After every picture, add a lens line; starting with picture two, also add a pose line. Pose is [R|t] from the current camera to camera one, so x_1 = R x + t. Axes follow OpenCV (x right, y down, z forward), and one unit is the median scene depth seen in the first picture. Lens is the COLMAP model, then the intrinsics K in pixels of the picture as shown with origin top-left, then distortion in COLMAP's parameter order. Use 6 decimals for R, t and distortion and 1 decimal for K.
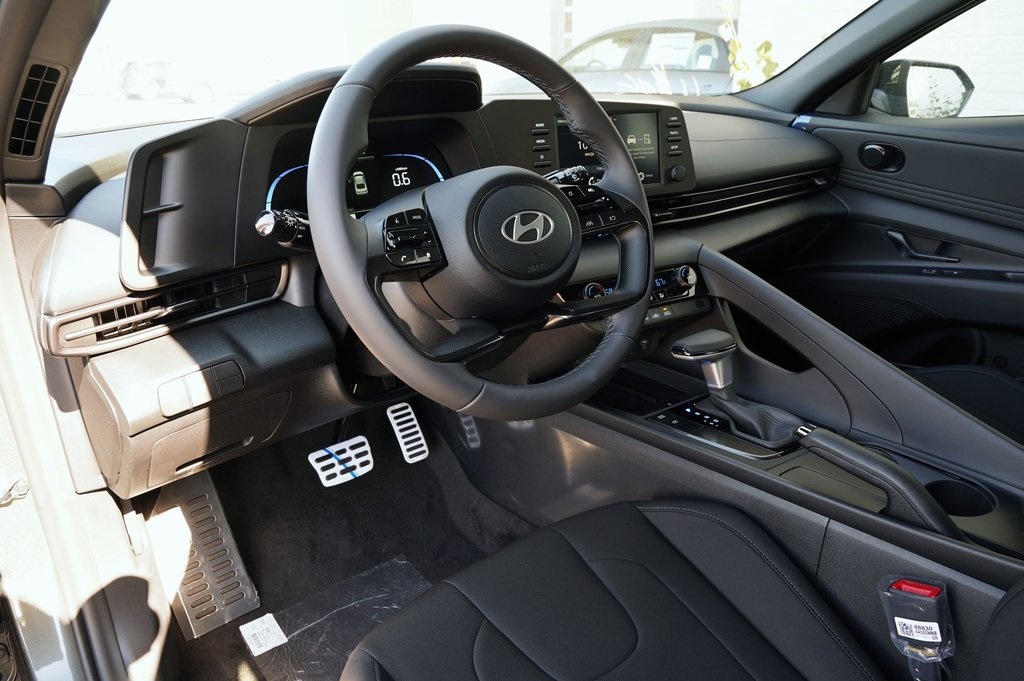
lens RADIAL K [[719.4, 0, 518.8], [0, 719.4, 339.4], [0, 0, 1]] dist [-0.137713, 0.132032]
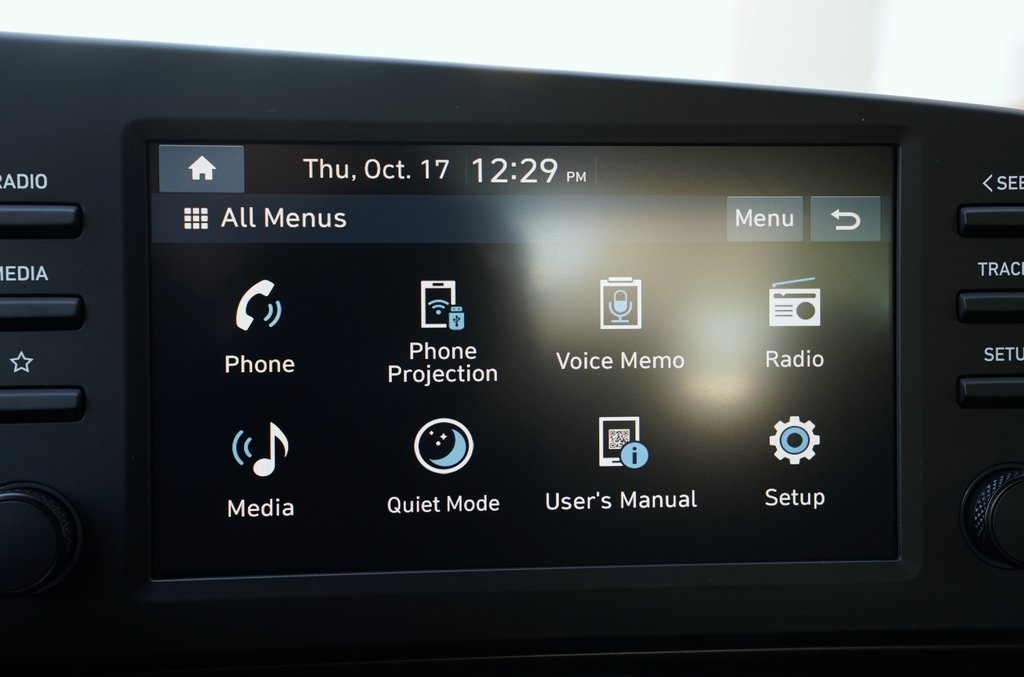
lens RADIAL K [[1509.0, 0, 532.8], [0, 1509.0, 340.4], [0, 0, 1]] dist [0.094430, 0.027309]
pose [[0.908377, 0.074706, -0.411424, 0.264605], [-0.164818, 0.968224, -0.188090, -0.189945], [0.384299, 0.238667, 0.891825, 0.643116]]
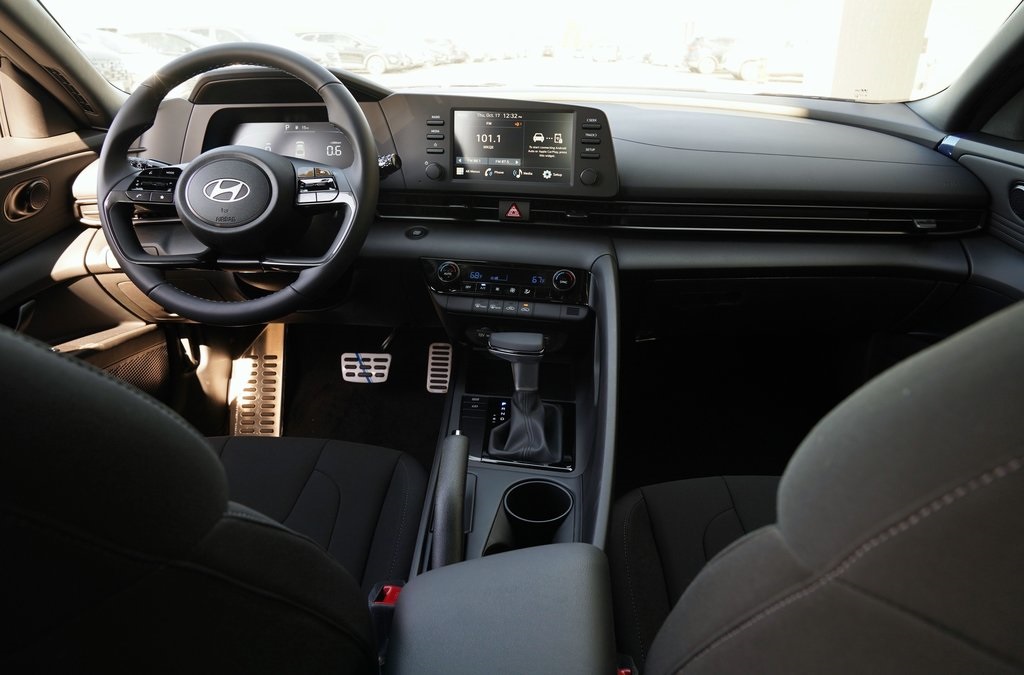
lens RADIAL K [[714.2, 0, 512.0], [0, 714.2, 337.5], [0, 0, 1]] dist [-0.128993, 0.097179]
pose [[0.728175, 0.271027, -0.629528, 0.825411], [-0.253746, 0.959833, 0.119724, -0.112512], [0.636690, 0.072561, 0.767698, 0.204390]]
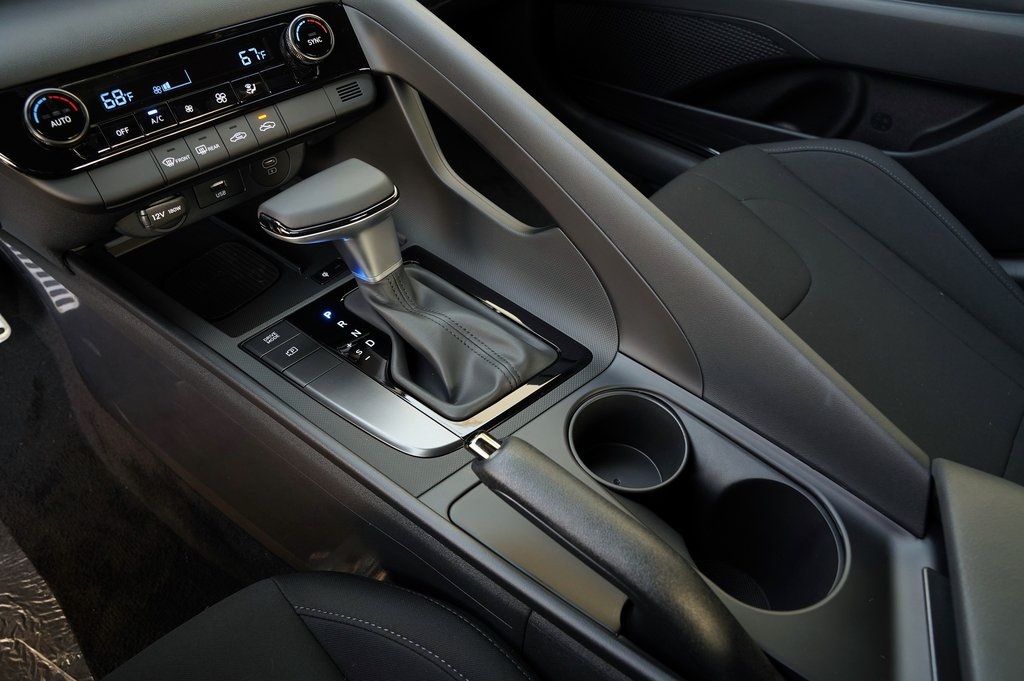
lens RADIAL K [[710.0, 0, 514.7], [0, 710.0, 342.2], [0, 0, 1]] dist [-0.131277, 0.093699]
pose [[0.984592, -0.102069, 0.141991, 0.284482], [0.030058, 0.898677, 0.437580, -0.102959], [-0.172267, -0.426570, 0.887898, 0.478255]]
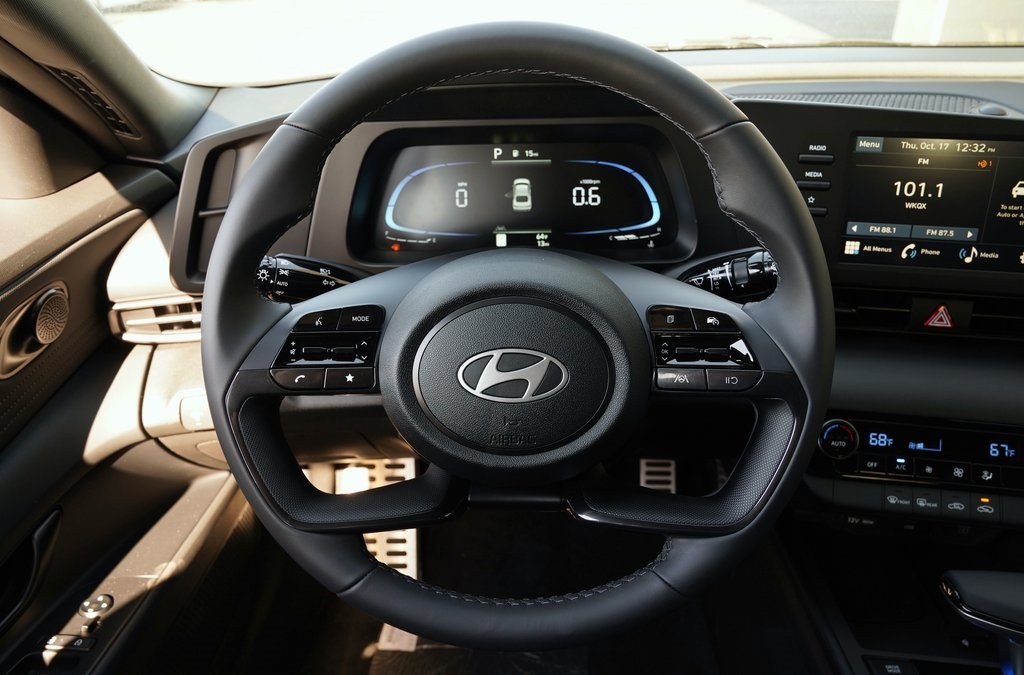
lens RADIAL K [[792.7, 0, 515.1], [0, 792.7, 335.8], [0, 0, 1]] dist [-0.103881, 0.109521]
pose [[0.733634, 0.308527, -0.605469, 0.256016], [-0.229088, 0.951124, 0.207081, -0.202063], [0.639766, -0.013216, 0.768456, 0.292167]]
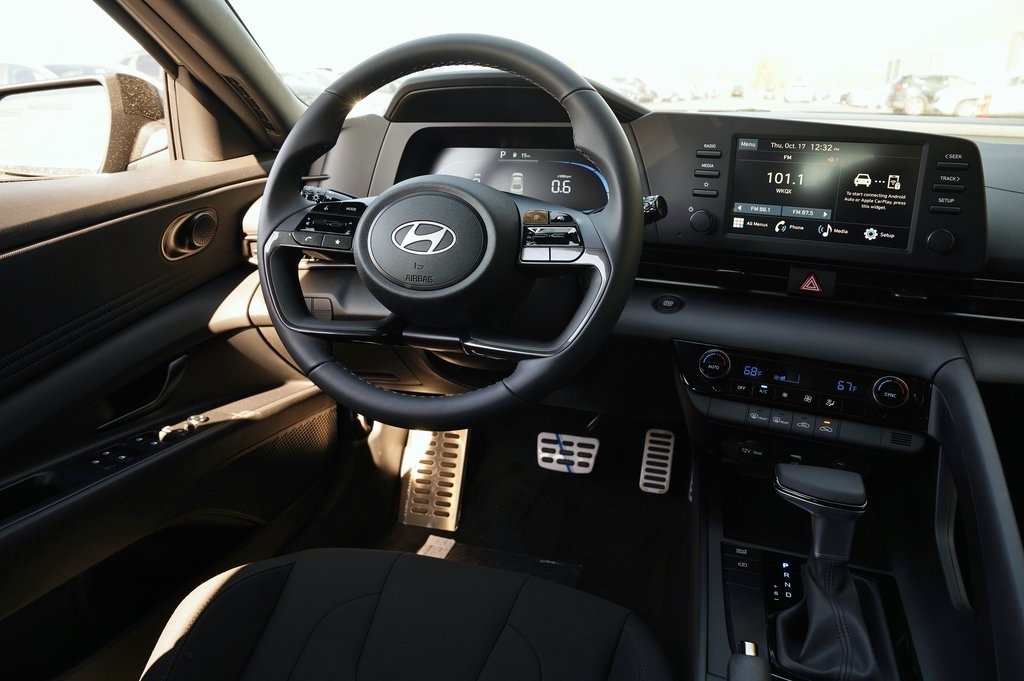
lens RADIAL K [[710.0, 0, 514.7], [0, 710.0, 342.2], [0, 0, 1]] dist [-0.131277, 0.093699]
pose [[0.540128, 0.291279, -0.789568, 0.539982], [-0.298305, 0.943543, 0.144018, -0.120430], [0.786941, 0.157744, 0.596524, 0.334783]]
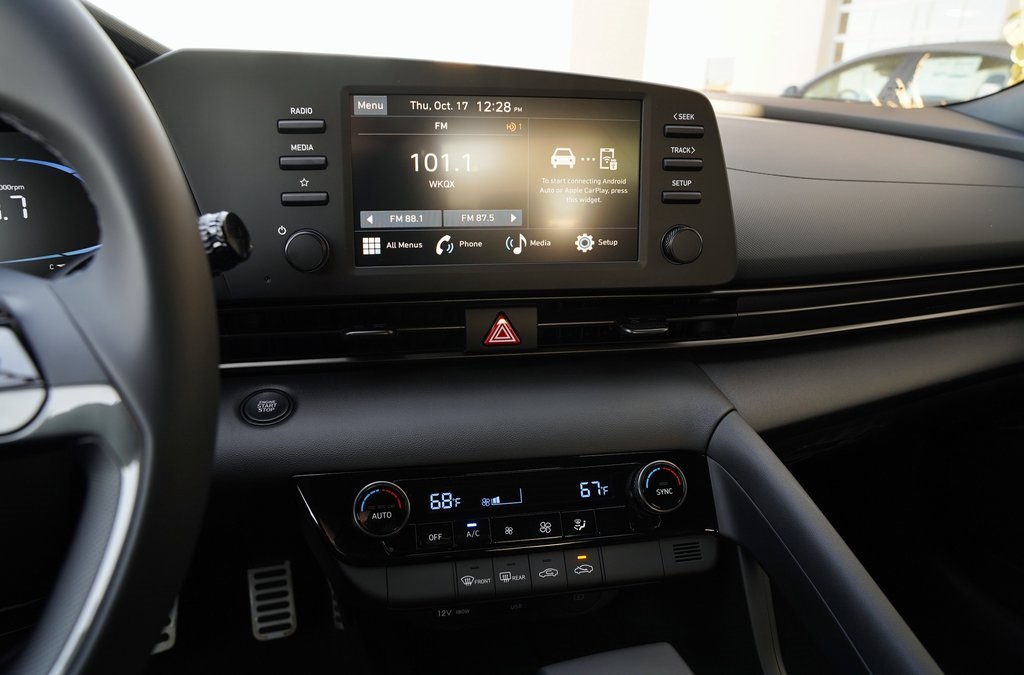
lens RADIAL K [[714.2, 0, 512.0], [0, 714.2, 337.5], [0, 0, 1]] dist [-0.128993, 0.097179]
pose [[0.934350, 0.146302, -0.324939, 0.277039], [-0.157322, 0.987517, -0.007750, -0.159038], [0.319749, 0.058361, 0.945703, 0.567355]]
